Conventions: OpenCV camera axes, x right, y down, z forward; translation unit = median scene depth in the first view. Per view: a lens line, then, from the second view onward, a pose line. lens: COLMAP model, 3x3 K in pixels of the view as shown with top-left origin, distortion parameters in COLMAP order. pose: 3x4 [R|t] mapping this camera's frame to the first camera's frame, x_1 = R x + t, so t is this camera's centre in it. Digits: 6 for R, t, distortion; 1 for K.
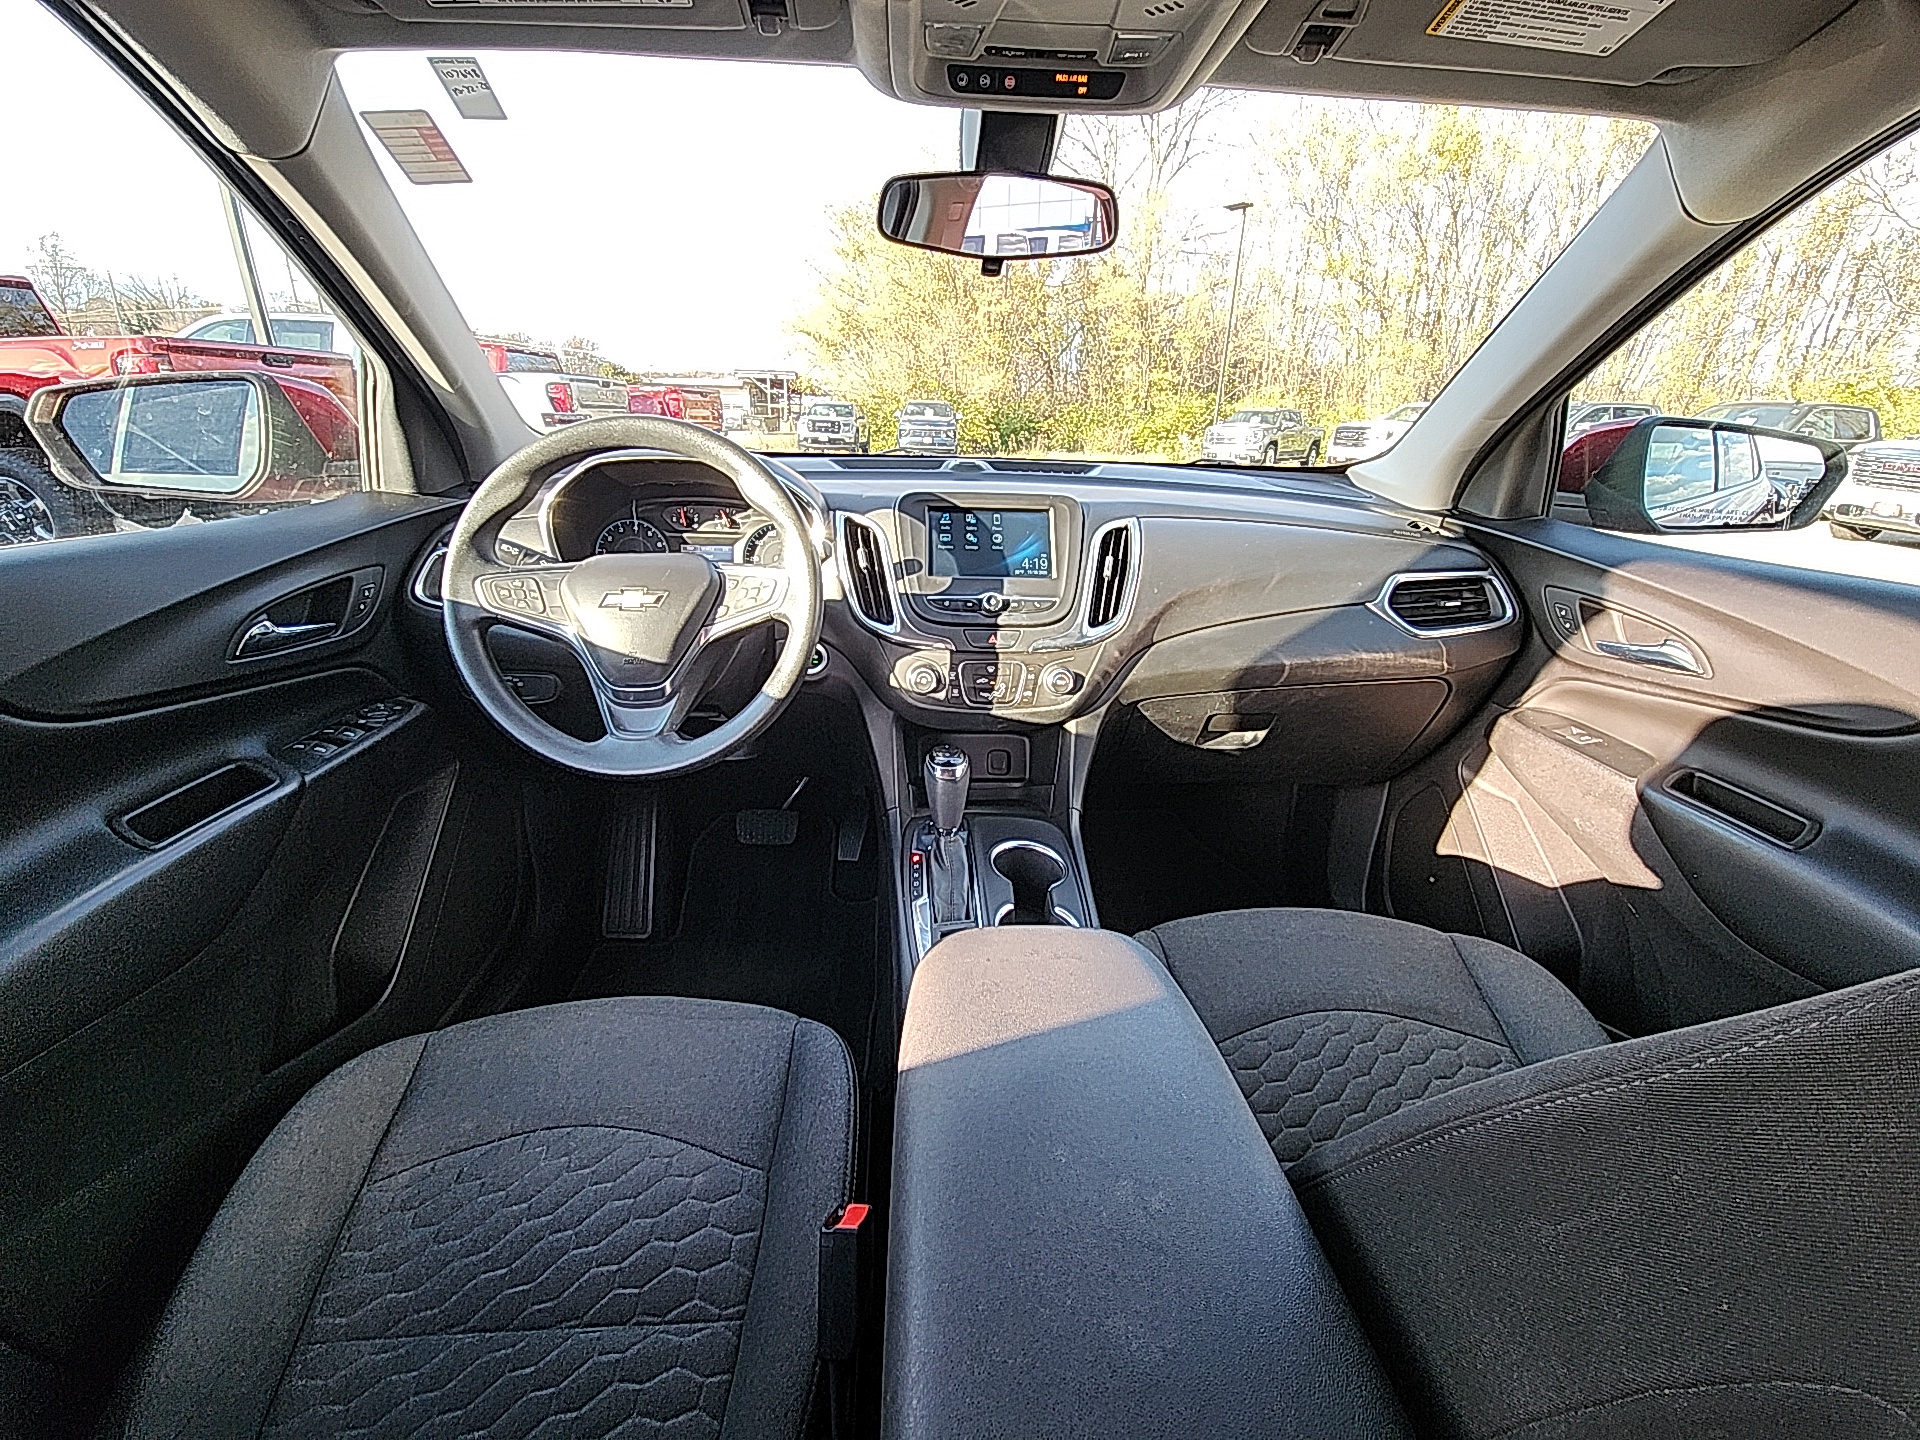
lens RADIAL K [[771.9, 0, 955.5], [0, 771.9, 707.7], [0, 0, 1]] dist [-0.001400, -0.000212]
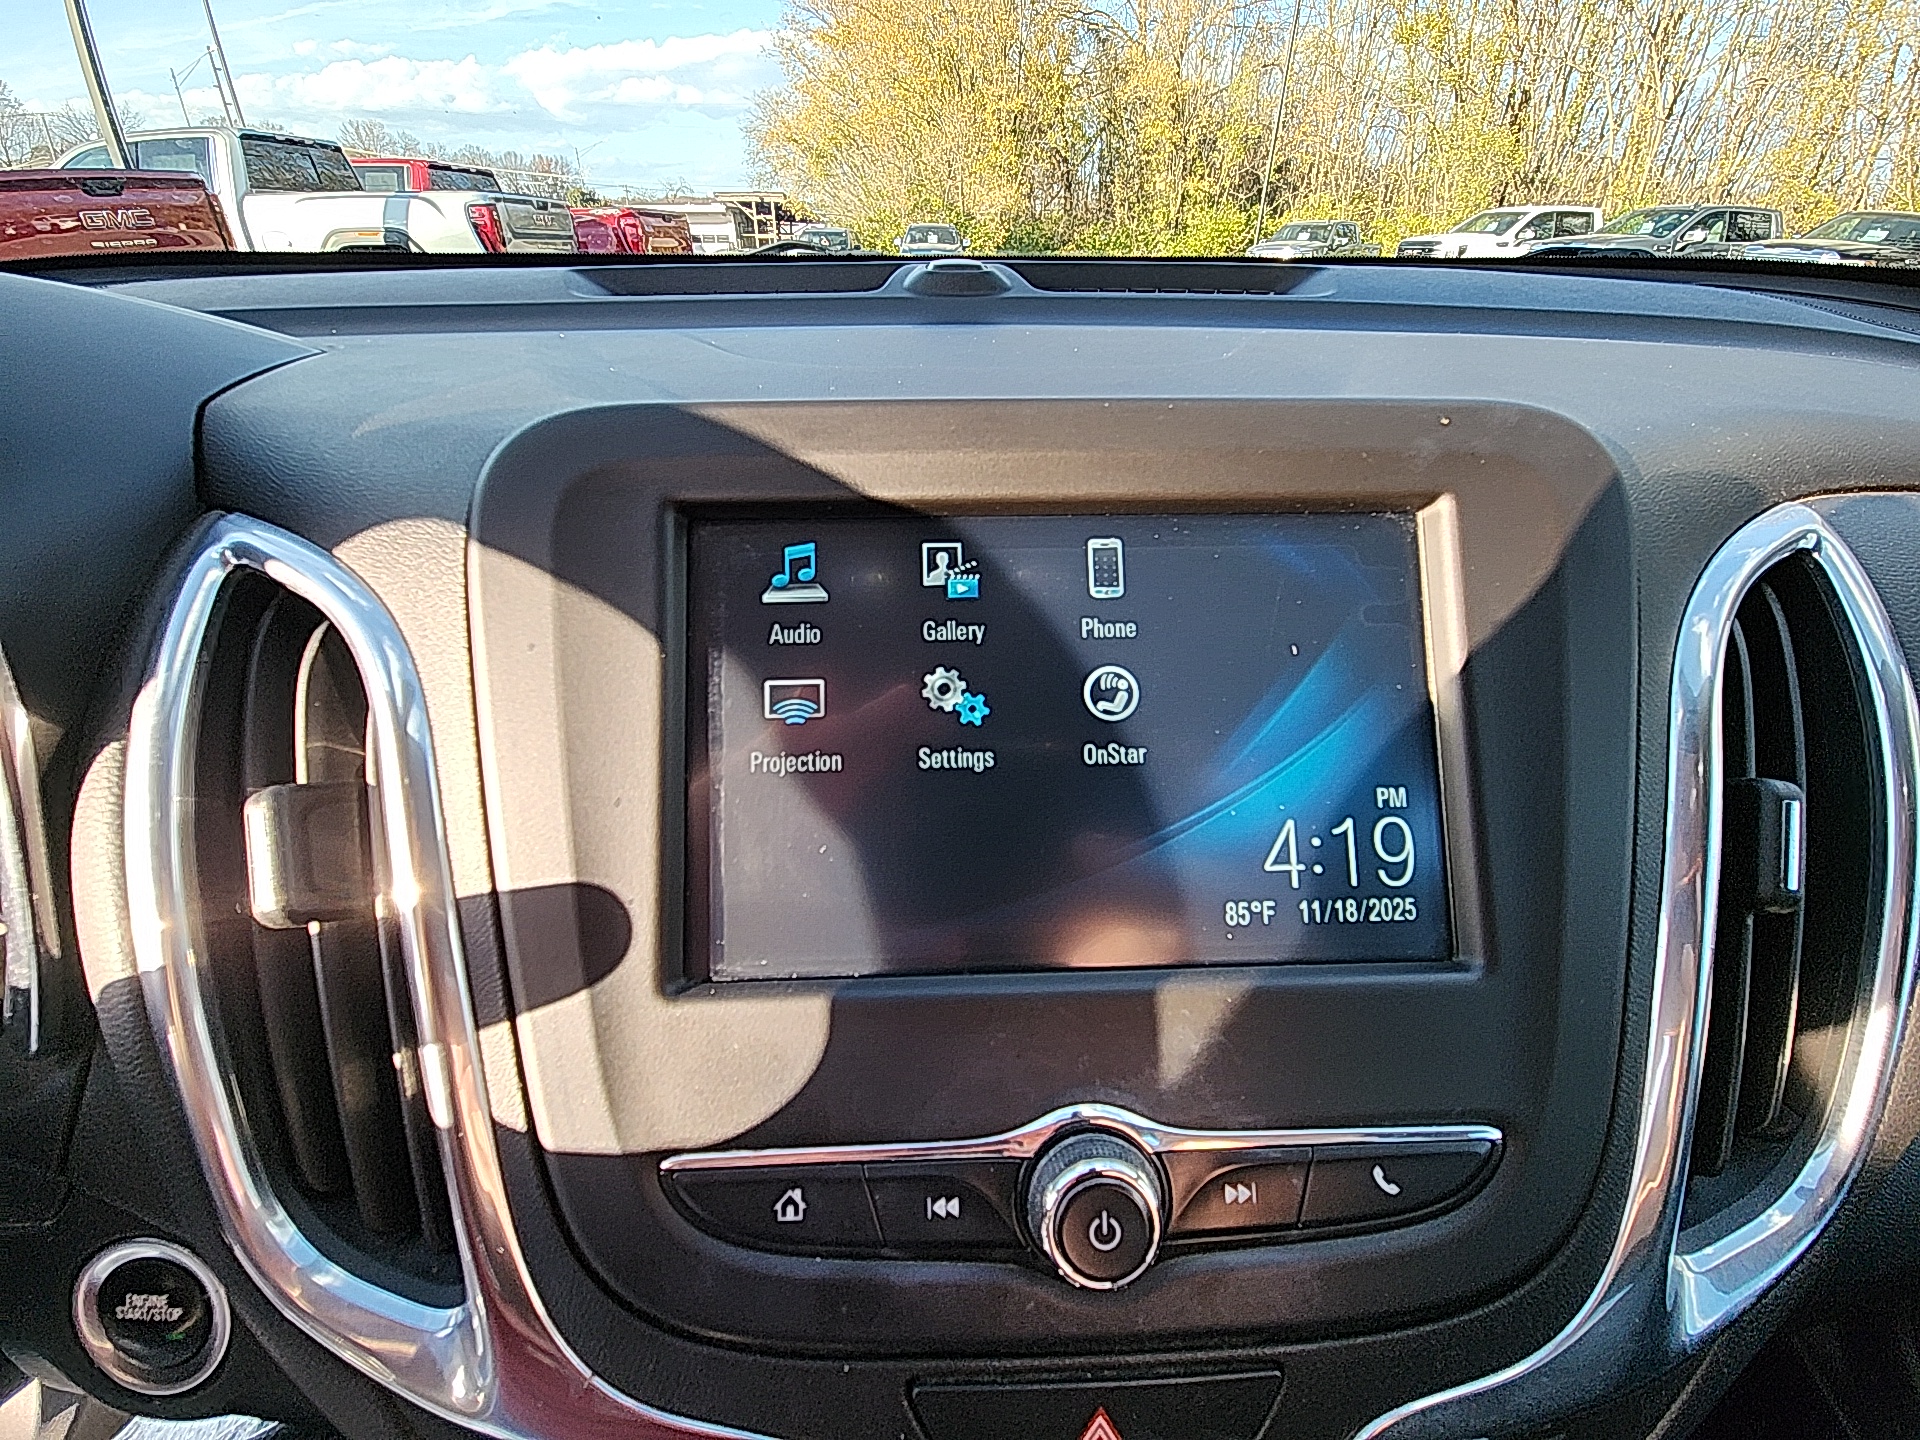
lens RADIAL K [[763.6, 0, 953.0], [0, 763.6, 715.0], [0, 0, 1]] dist [0.026072, -0.018203]
pose [[0.999649, -0.014388, -0.022231, 0.024223], [0.018287, 0.982270, 0.186577, -0.247465], [0.019152, -0.186918, 0.982189, 0.839106]]
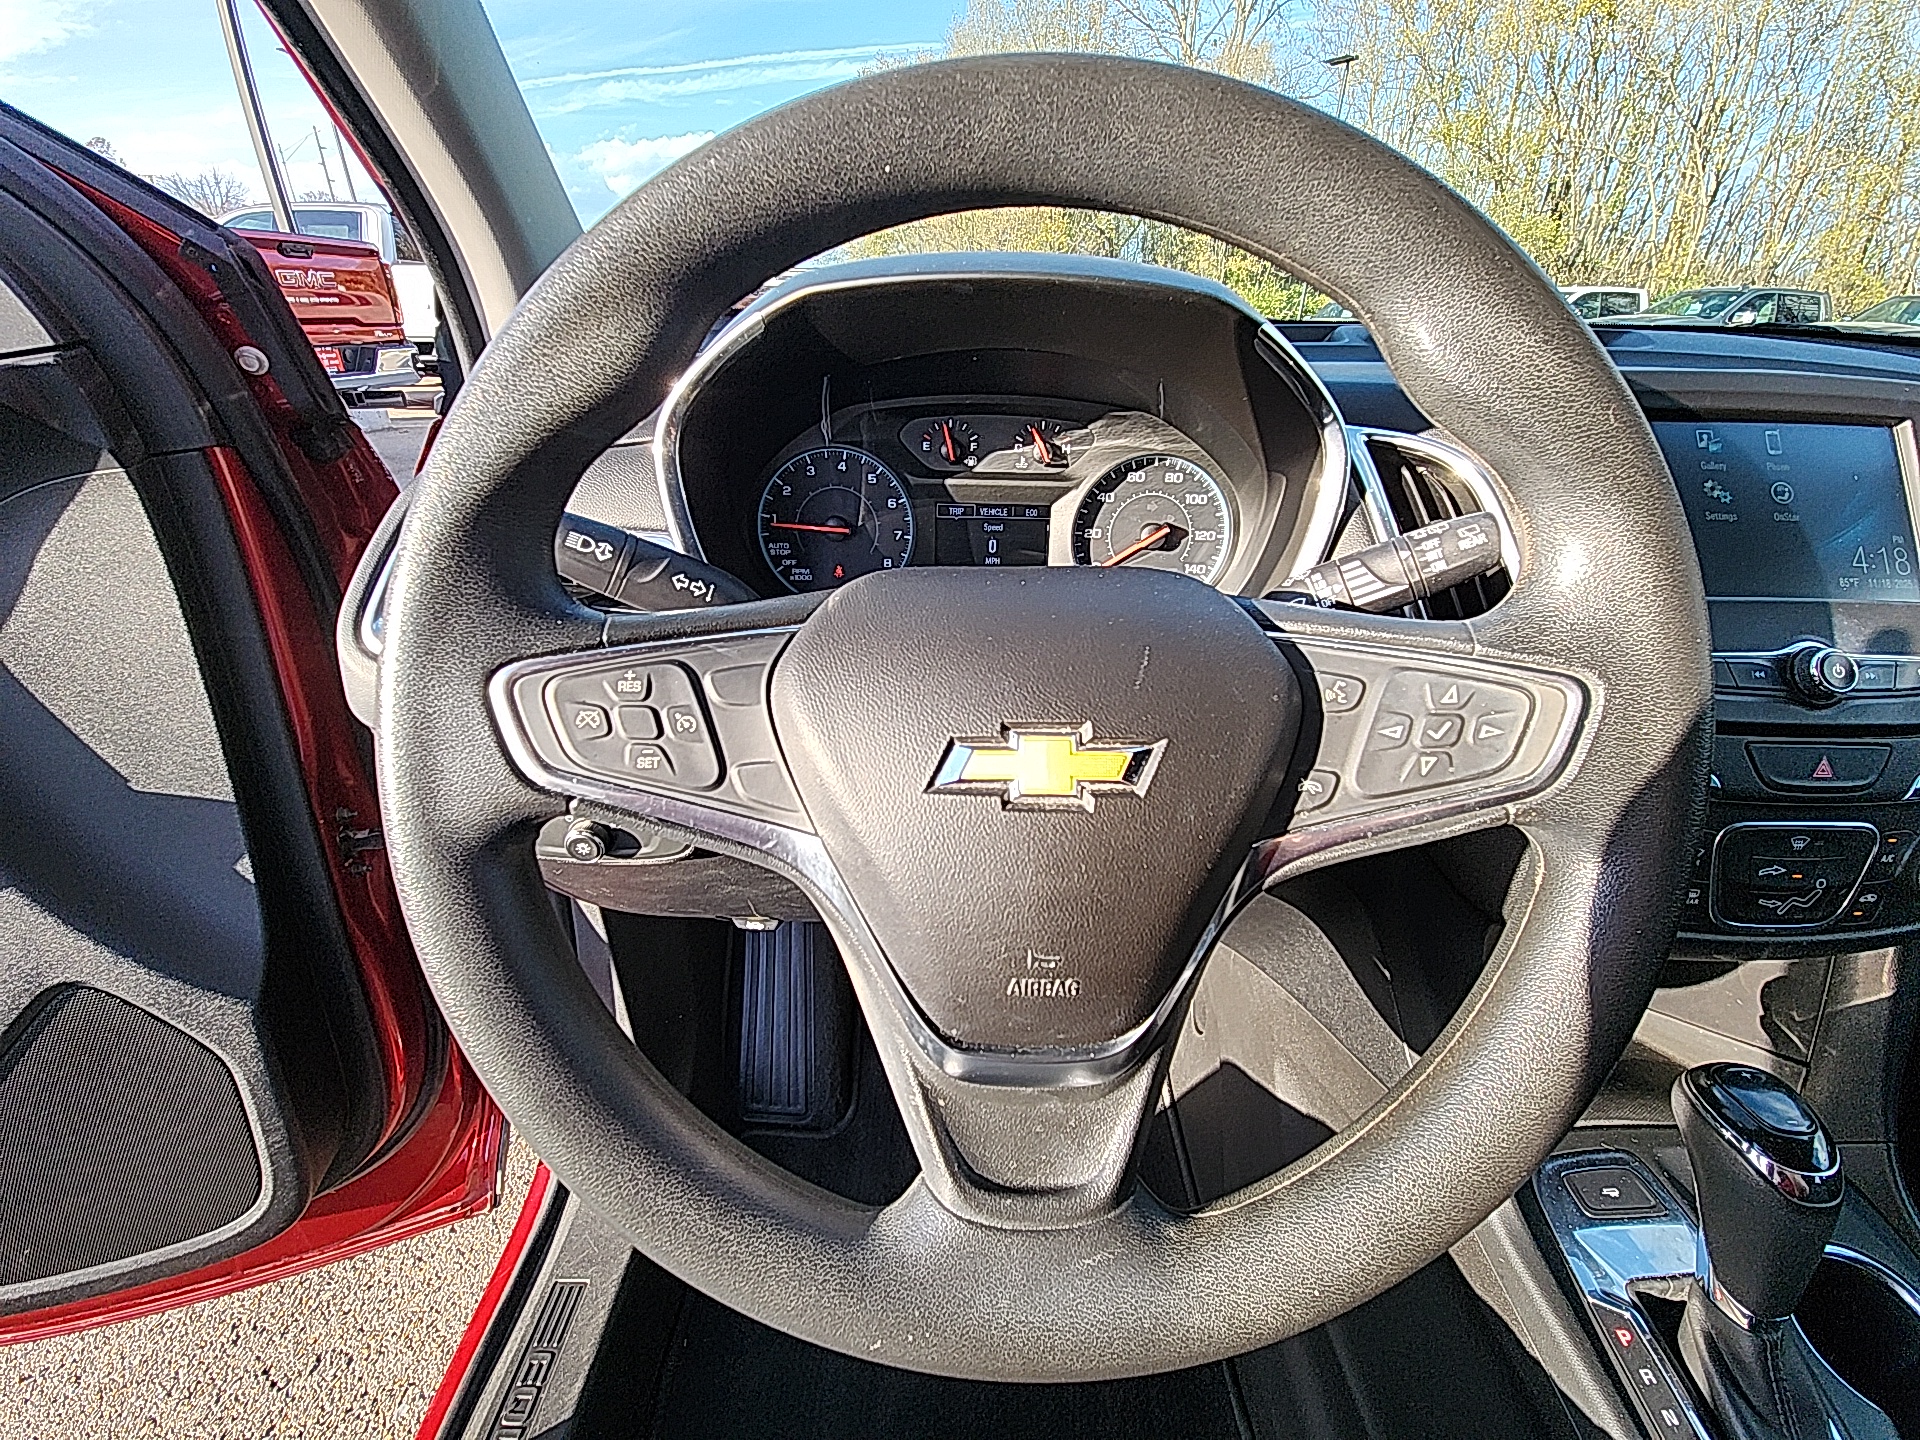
lens RADIAL K [[773.2, 0, 953.9], [0, 773.2, 707.5], [0, 0, 1]] dist [0.024105, -0.018215]
pose [[0.998084, 0.014773, -0.060088, -0.341930], [-0.008448, 0.994523, 0.104175, -0.149449], [0.061297, -0.103468, 0.992742, 0.571837]]
